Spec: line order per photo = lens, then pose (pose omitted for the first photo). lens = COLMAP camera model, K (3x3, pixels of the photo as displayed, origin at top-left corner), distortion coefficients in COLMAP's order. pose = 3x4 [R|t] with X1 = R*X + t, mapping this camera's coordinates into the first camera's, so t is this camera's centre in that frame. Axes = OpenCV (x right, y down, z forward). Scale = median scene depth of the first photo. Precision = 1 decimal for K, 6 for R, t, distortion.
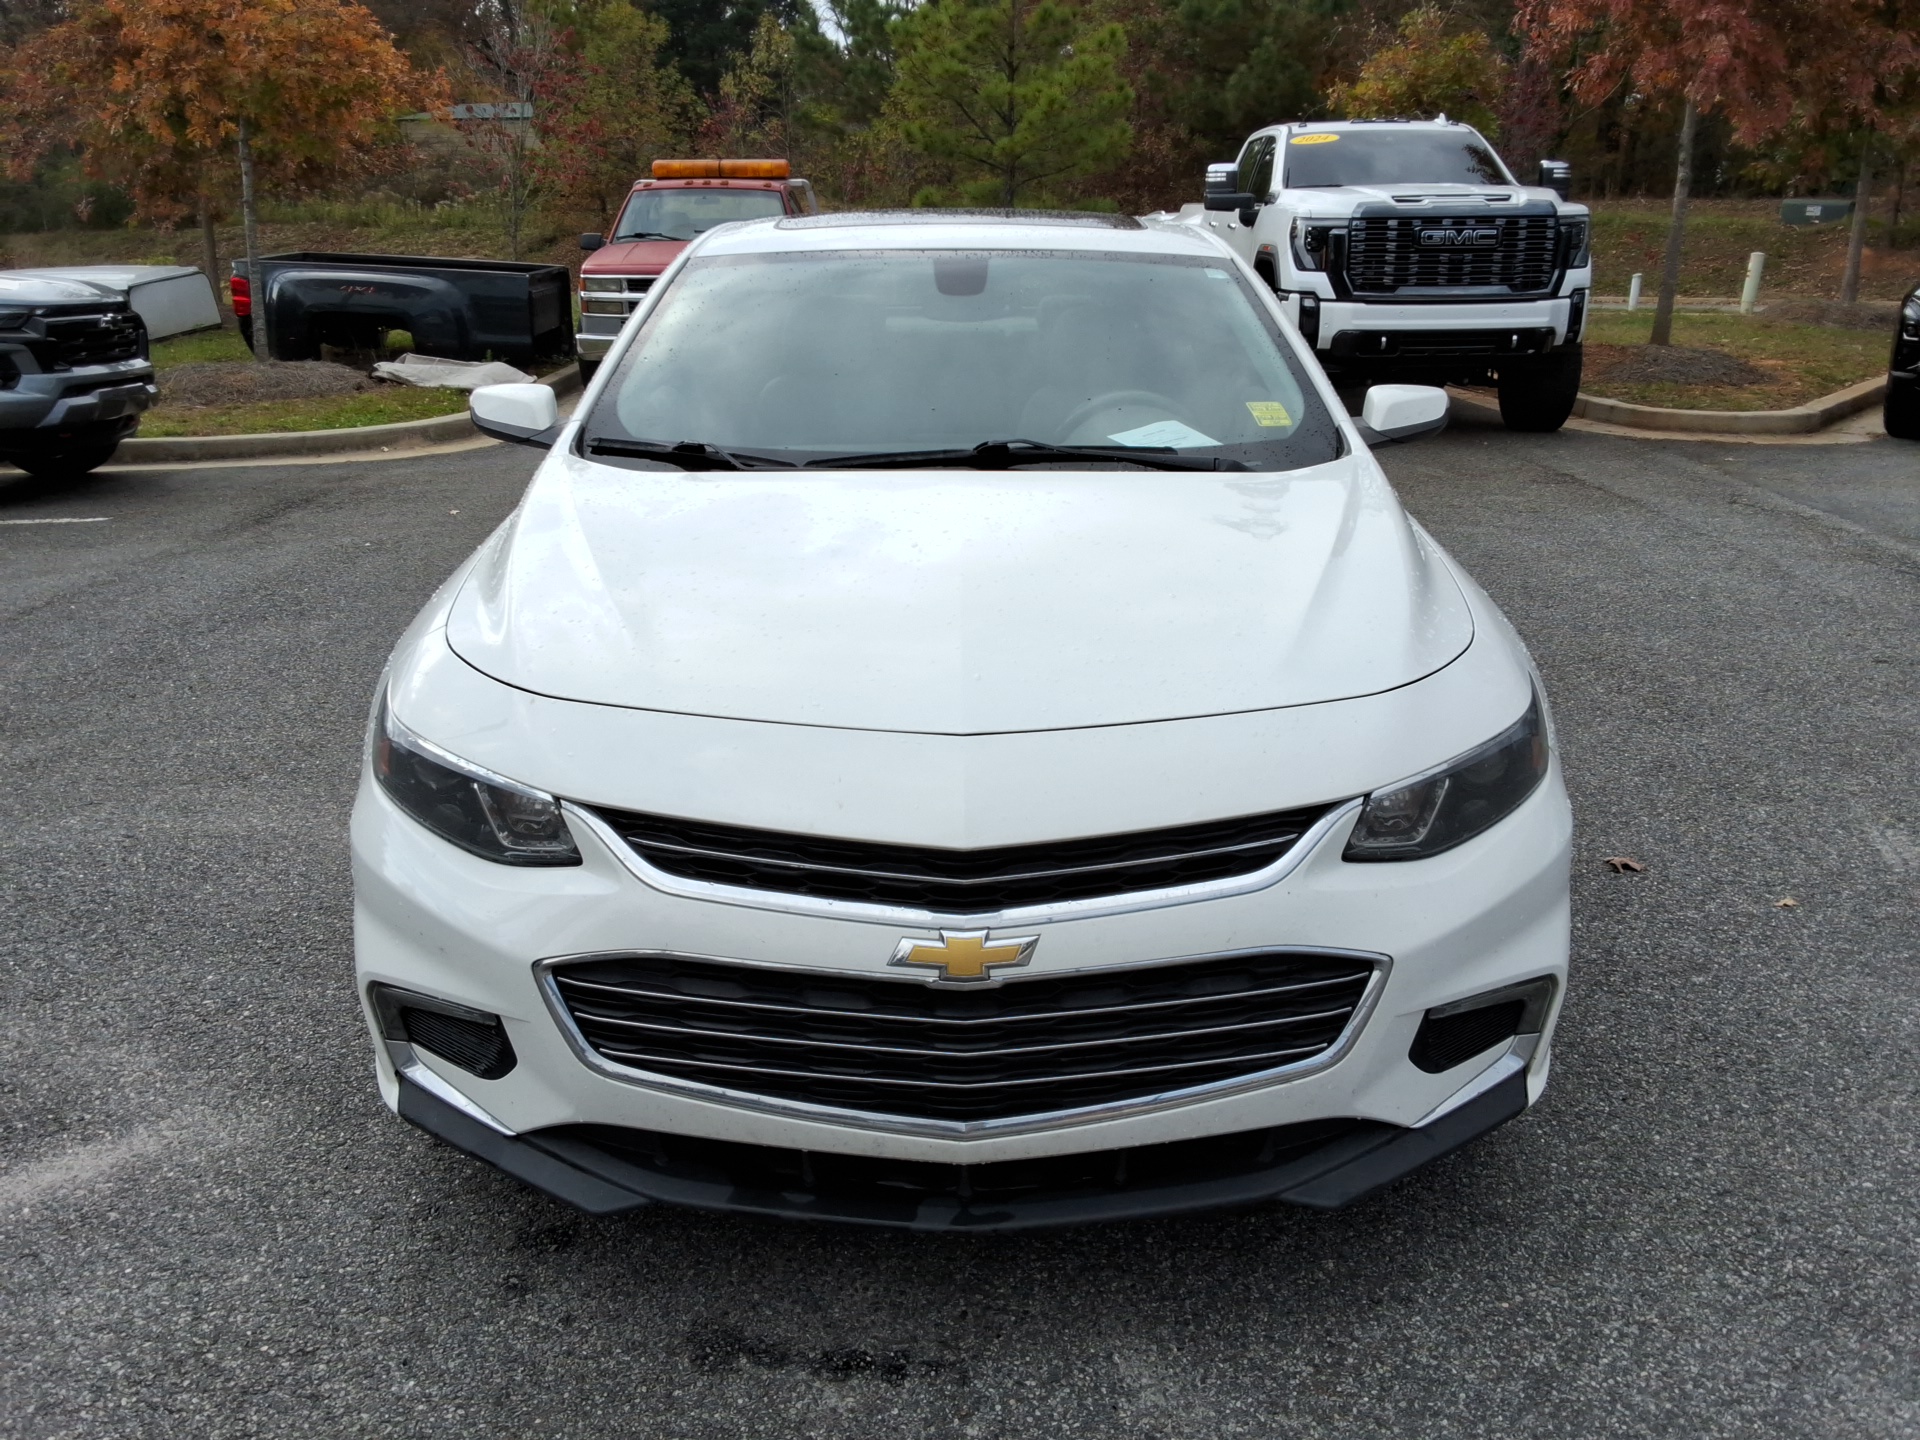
lens RADIAL K [[1542.7, 0, 990.7], [0, 1542.7, 709.6], [0, 0, 1]] dist [0.103028, -0.156195]
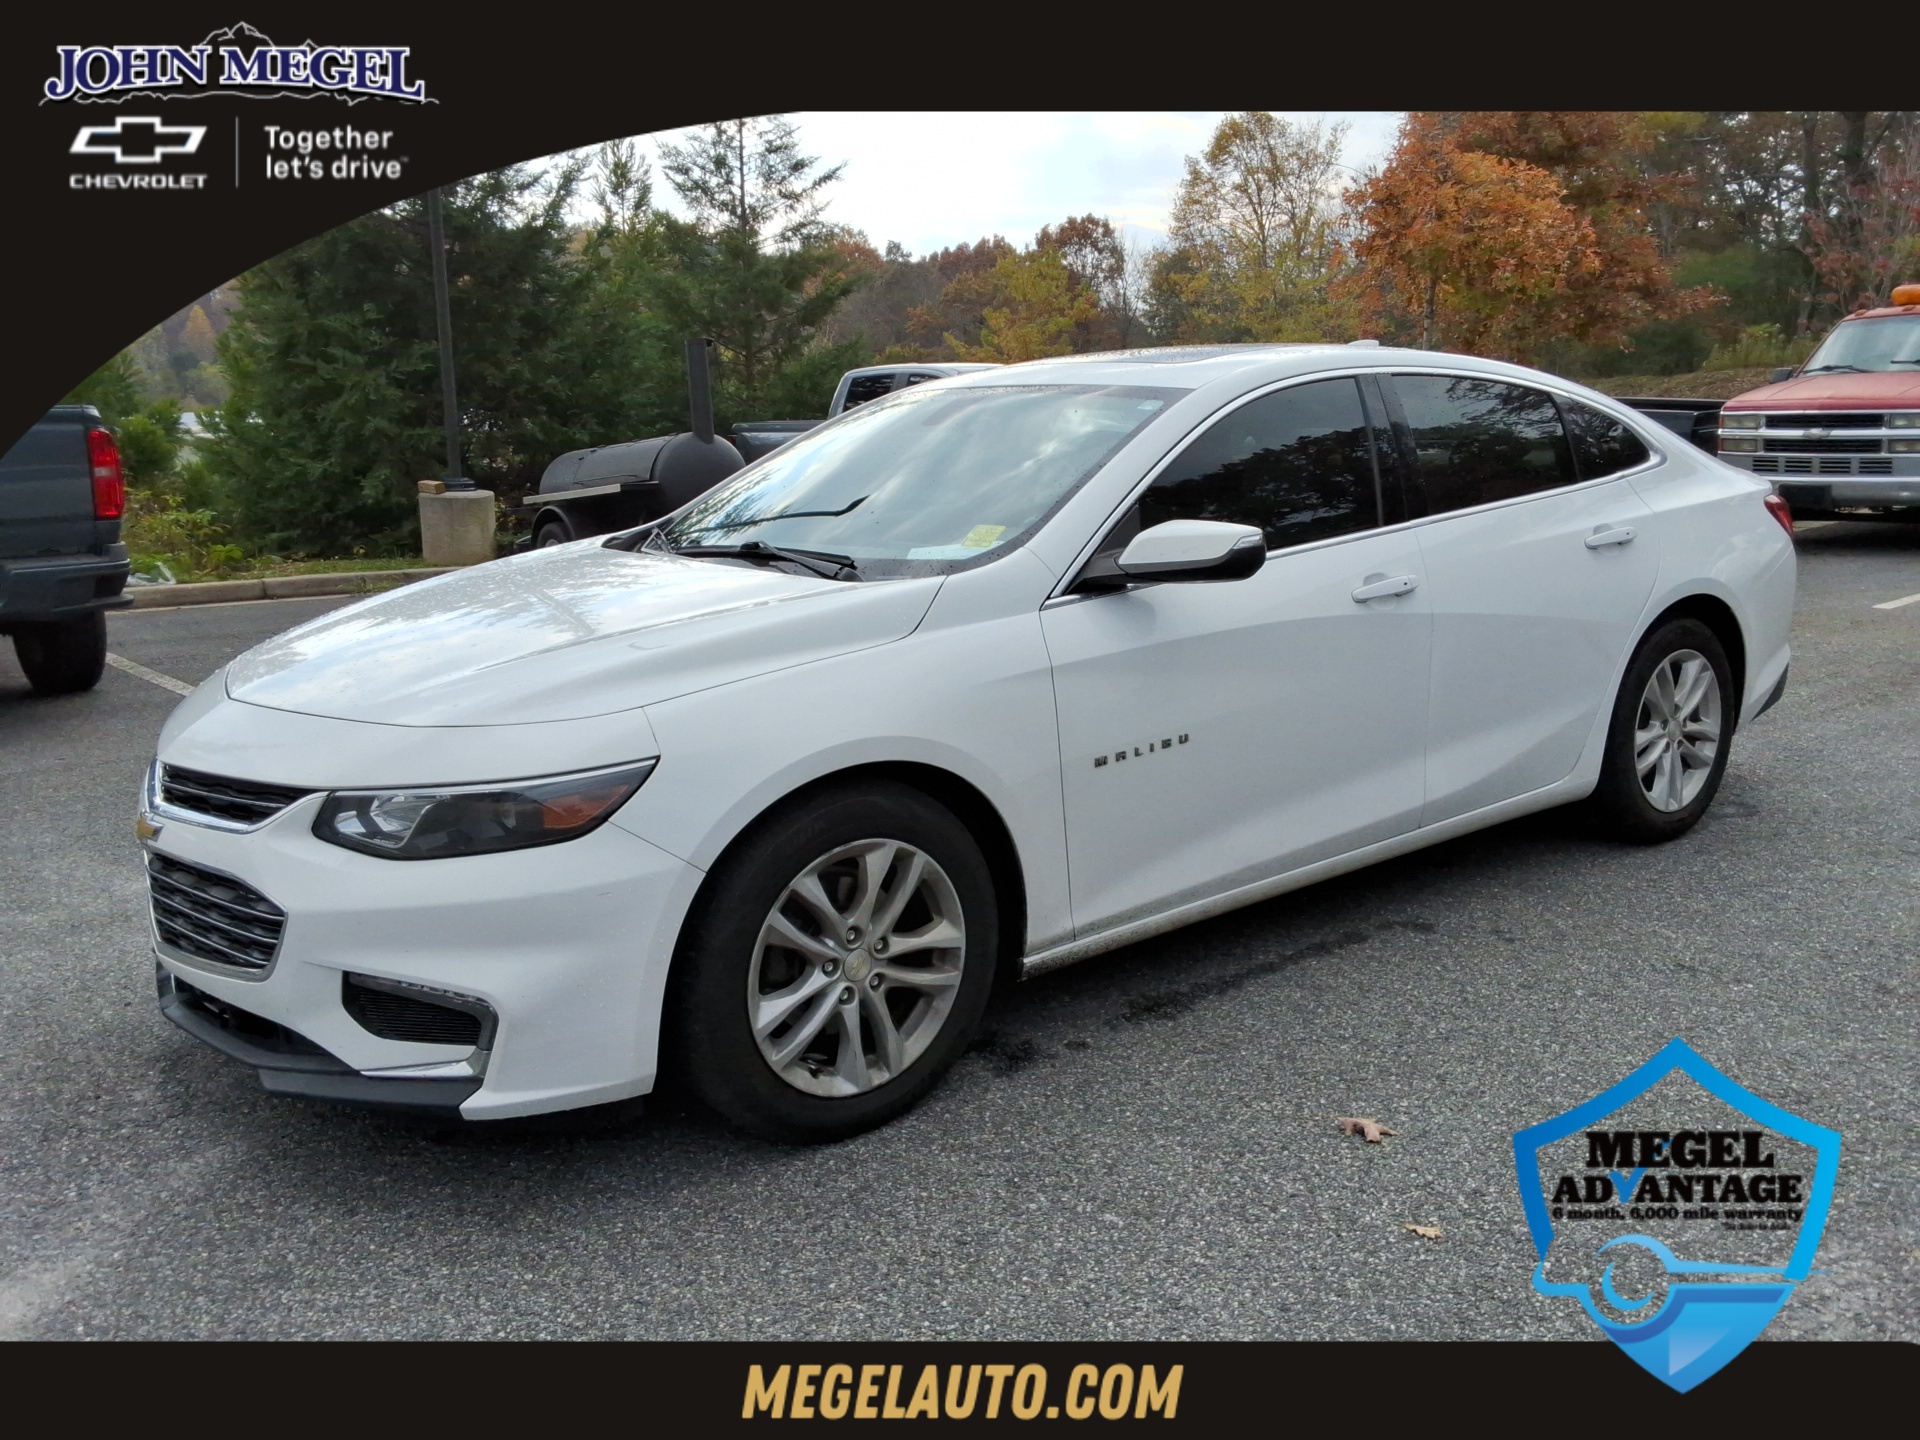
lens RADIAL K [[1542.7, 0, 965.5], [0, 1542.7, 712.4], [0, 0, 1]] dist [0.103028, -0.156195]
pose [[0.599829, 0.140530, -0.787691, 1.446359], [-0.207046, 0.978186, 0.016849, -0.129687], [0.772876, 0.152982, 0.615841, 0.536716]]
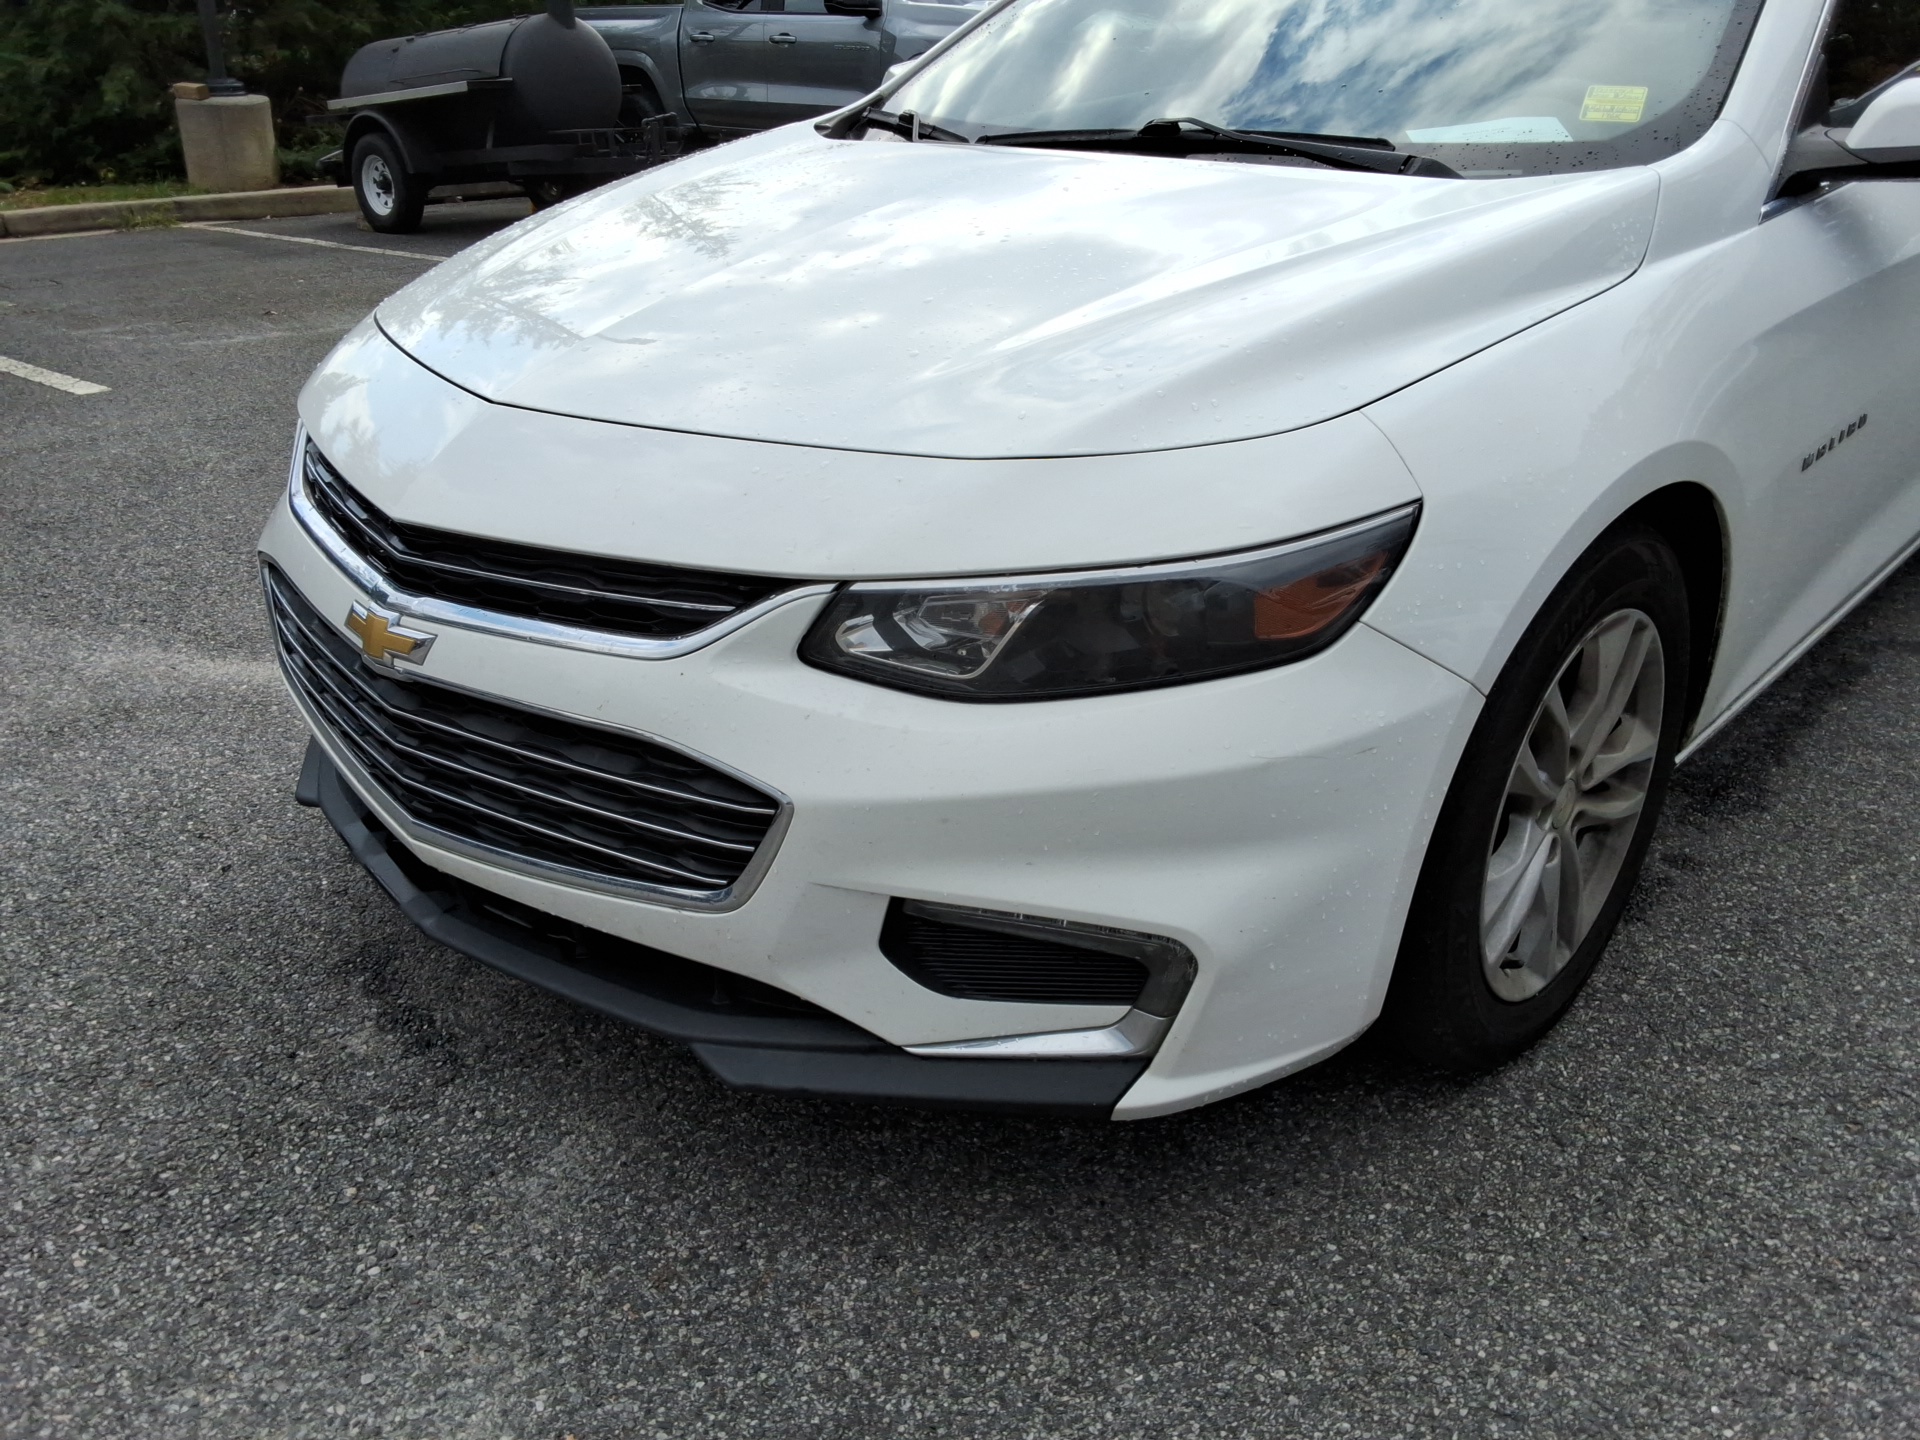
lens RADIAL K [[1542.7, 0, 967.2], [0, 1542.7, 712.5], [0, 0, 1]] dist [0.103028, -0.156195]
pose [[0.719704, 0.275904, -0.637105, 0.686313], [-0.187355, 0.960784, 0.204432, -0.039913], [0.668524, -0.027766, 0.743172, 0.459104]]
